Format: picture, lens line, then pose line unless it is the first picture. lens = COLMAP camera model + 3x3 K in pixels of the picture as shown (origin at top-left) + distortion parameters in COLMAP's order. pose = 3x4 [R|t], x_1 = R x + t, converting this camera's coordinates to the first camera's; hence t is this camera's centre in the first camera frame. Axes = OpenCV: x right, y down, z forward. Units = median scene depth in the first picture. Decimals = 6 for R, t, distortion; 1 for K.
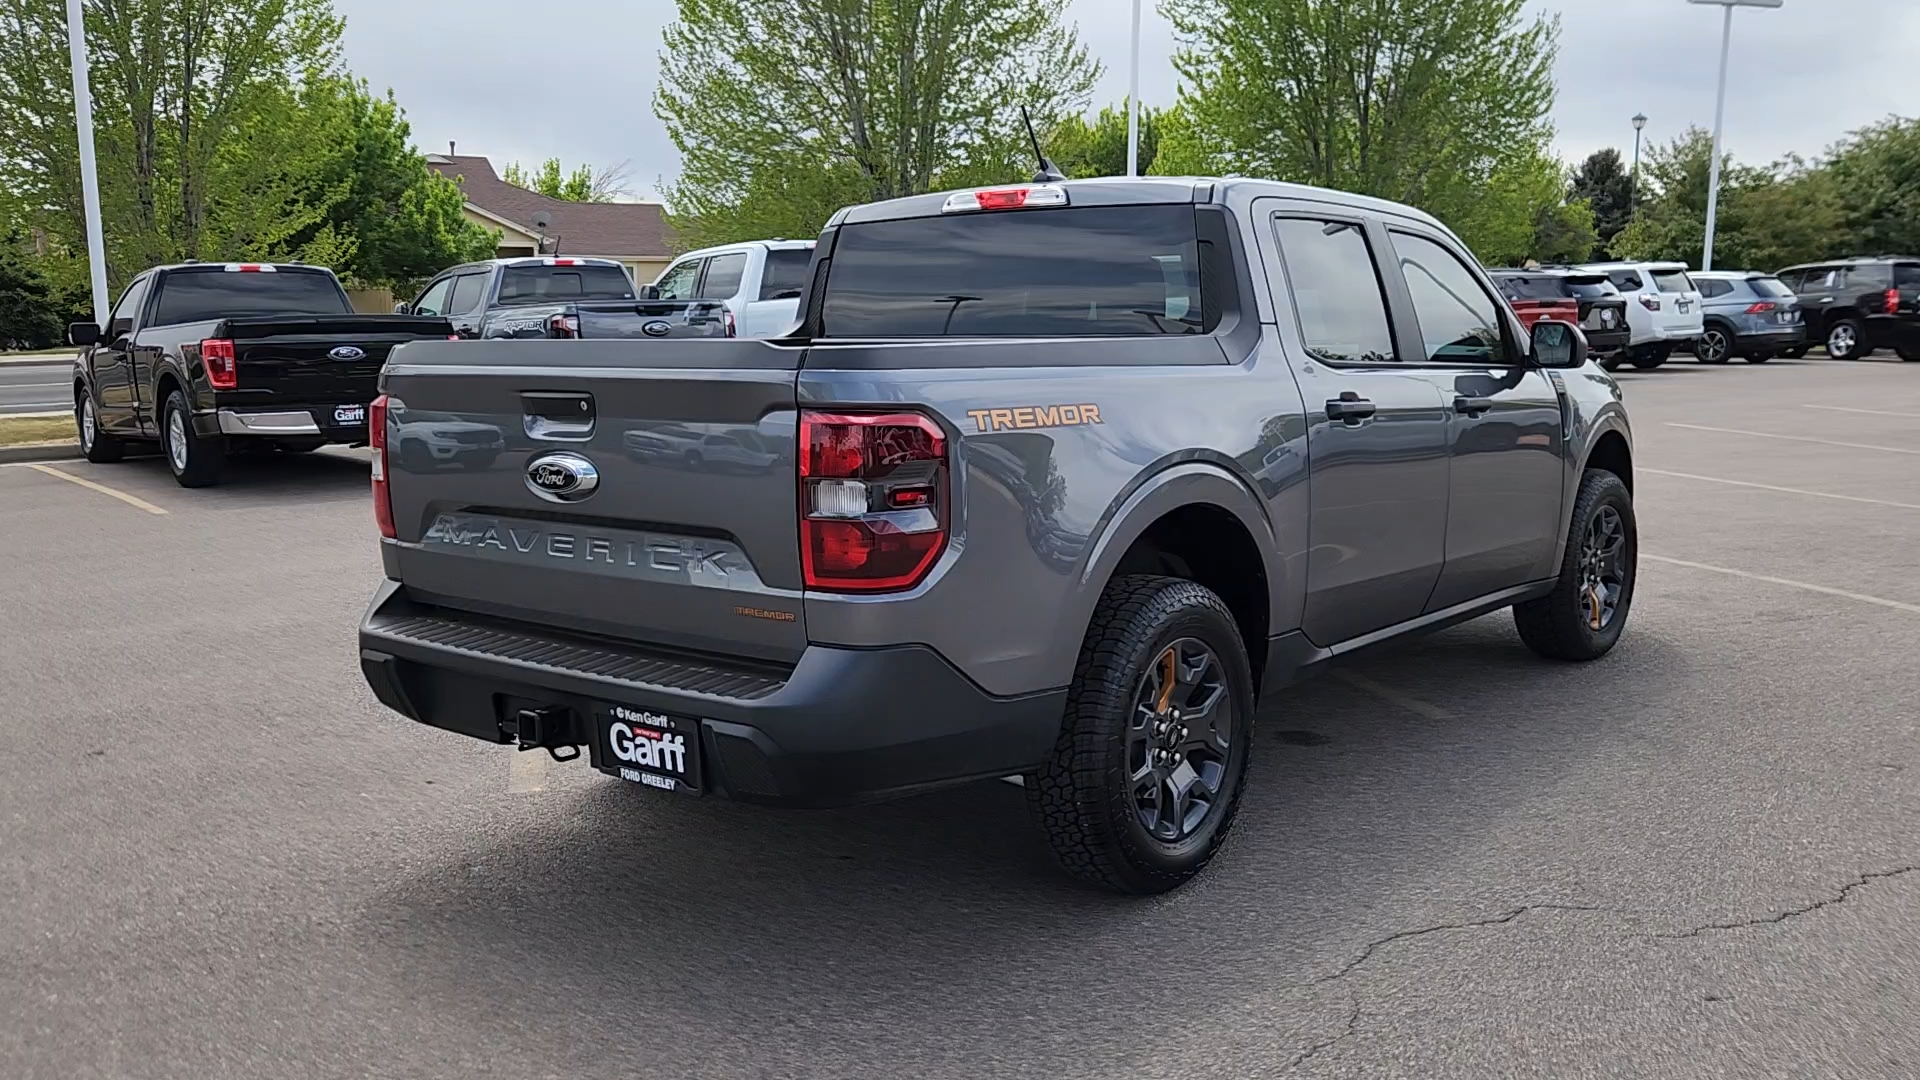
lens RADIAL K [[1626.4, 0, 947.4], [0, 1626.4, 550.4], [0, 0, 1]] dist [0.040218, -0.034999]
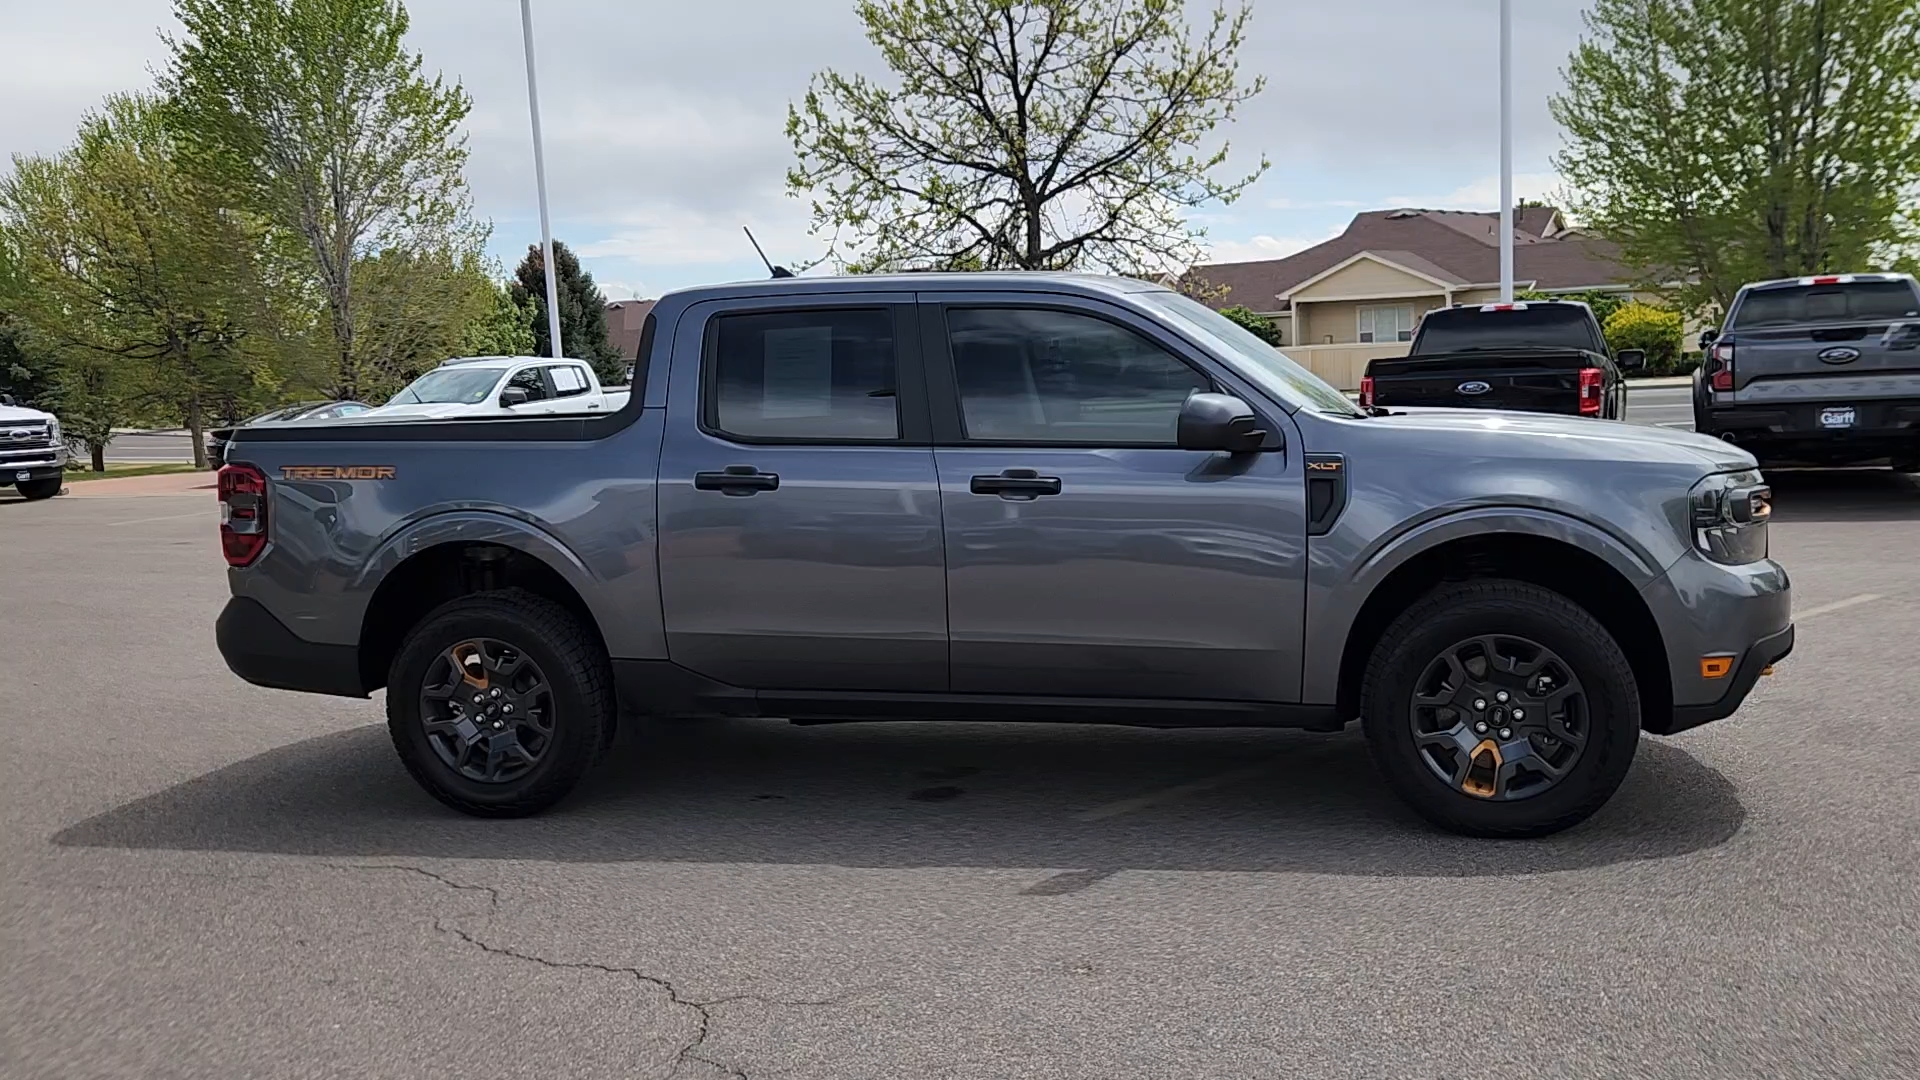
lens RADIAL K [[1626.4, 0, 946.8], [0, 1626.4, 537.6], [0, 0, 1]] dist [0.040218, -0.034999]
pose [[0.437055, 0.084350, -0.895471, 1.155652], [-0.095624, 0.994308, 0.046989, -0.099317], [0.894337, 0.065092, 0.442633, 0.544264]]
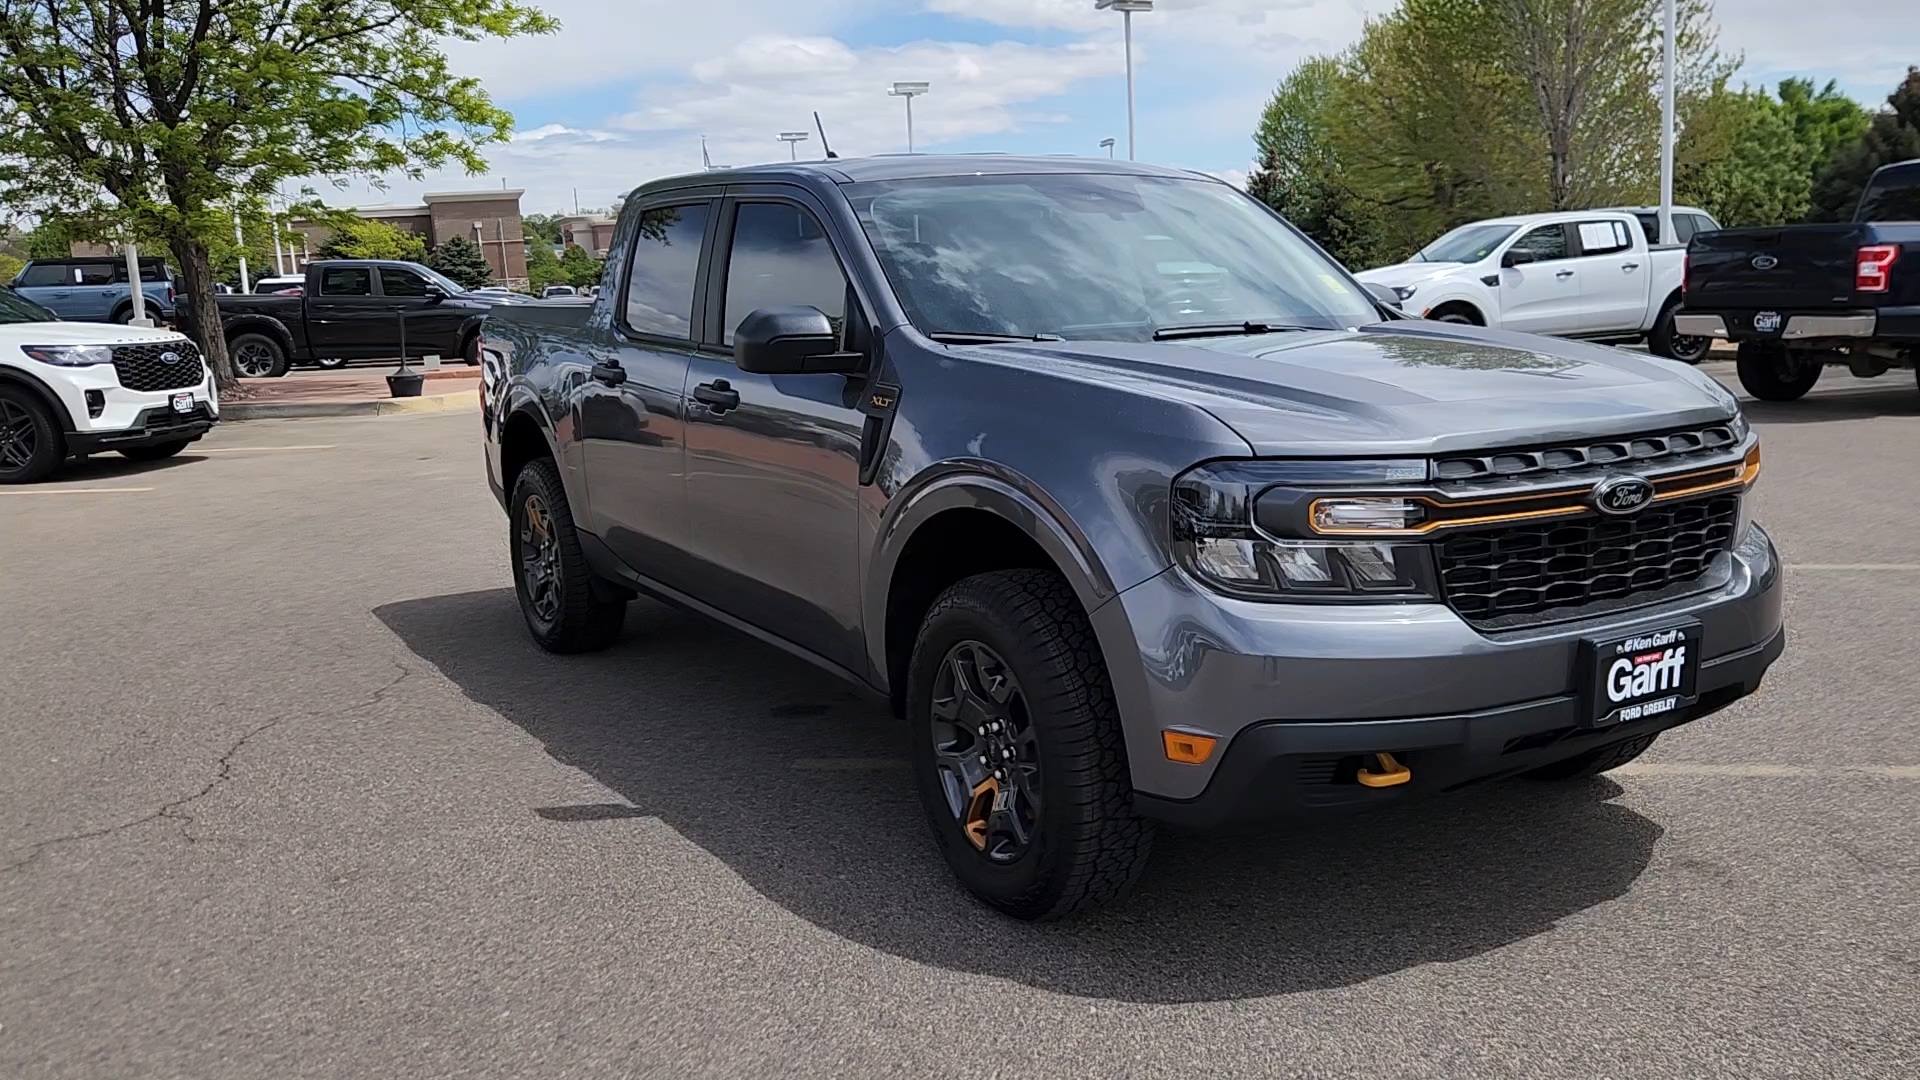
lens RADIAL K [[1626.4, 0, 949.0], [0, 1626.4, 545.5], [0, 0, 1]] dist [0.040218, -0.034999]
pose [[-0.347695, 0.178800, -0.920401, 1.106305], [-0.099658, 0.969041, 0.225896, -0.223017], [0.932296, 0.170268, -0.319112, 1.411485]]
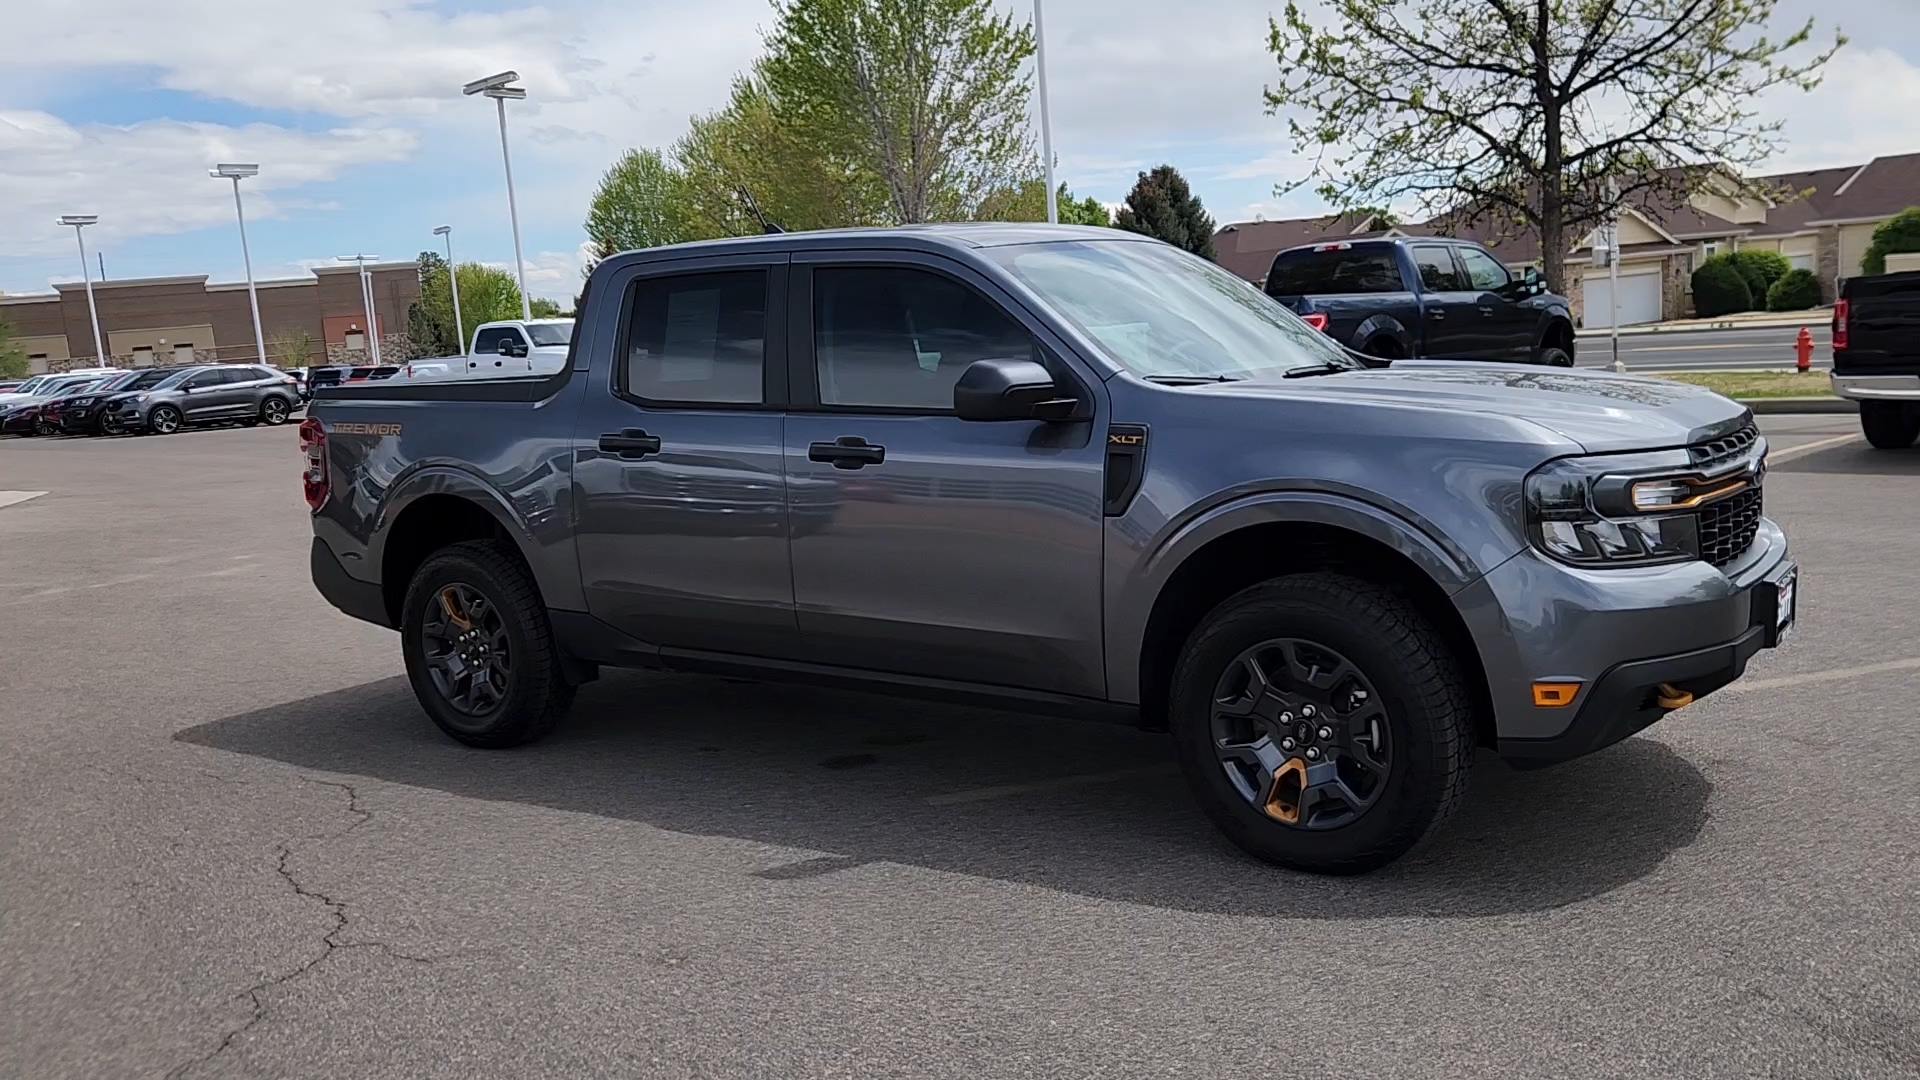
lens RADIAL K [[1626.4, 0, 947.7], [0, 1626.4, 544.8], [0, 0, 1]] dist [0.040218, -0.034999]
pose [[0.063838, 0.140456, -0.988027, 1.235516], [-0.088819, 0.986917, 0.134559, -0.166454], [0.994000, 0.079165, 0.075477, 0.989895]]
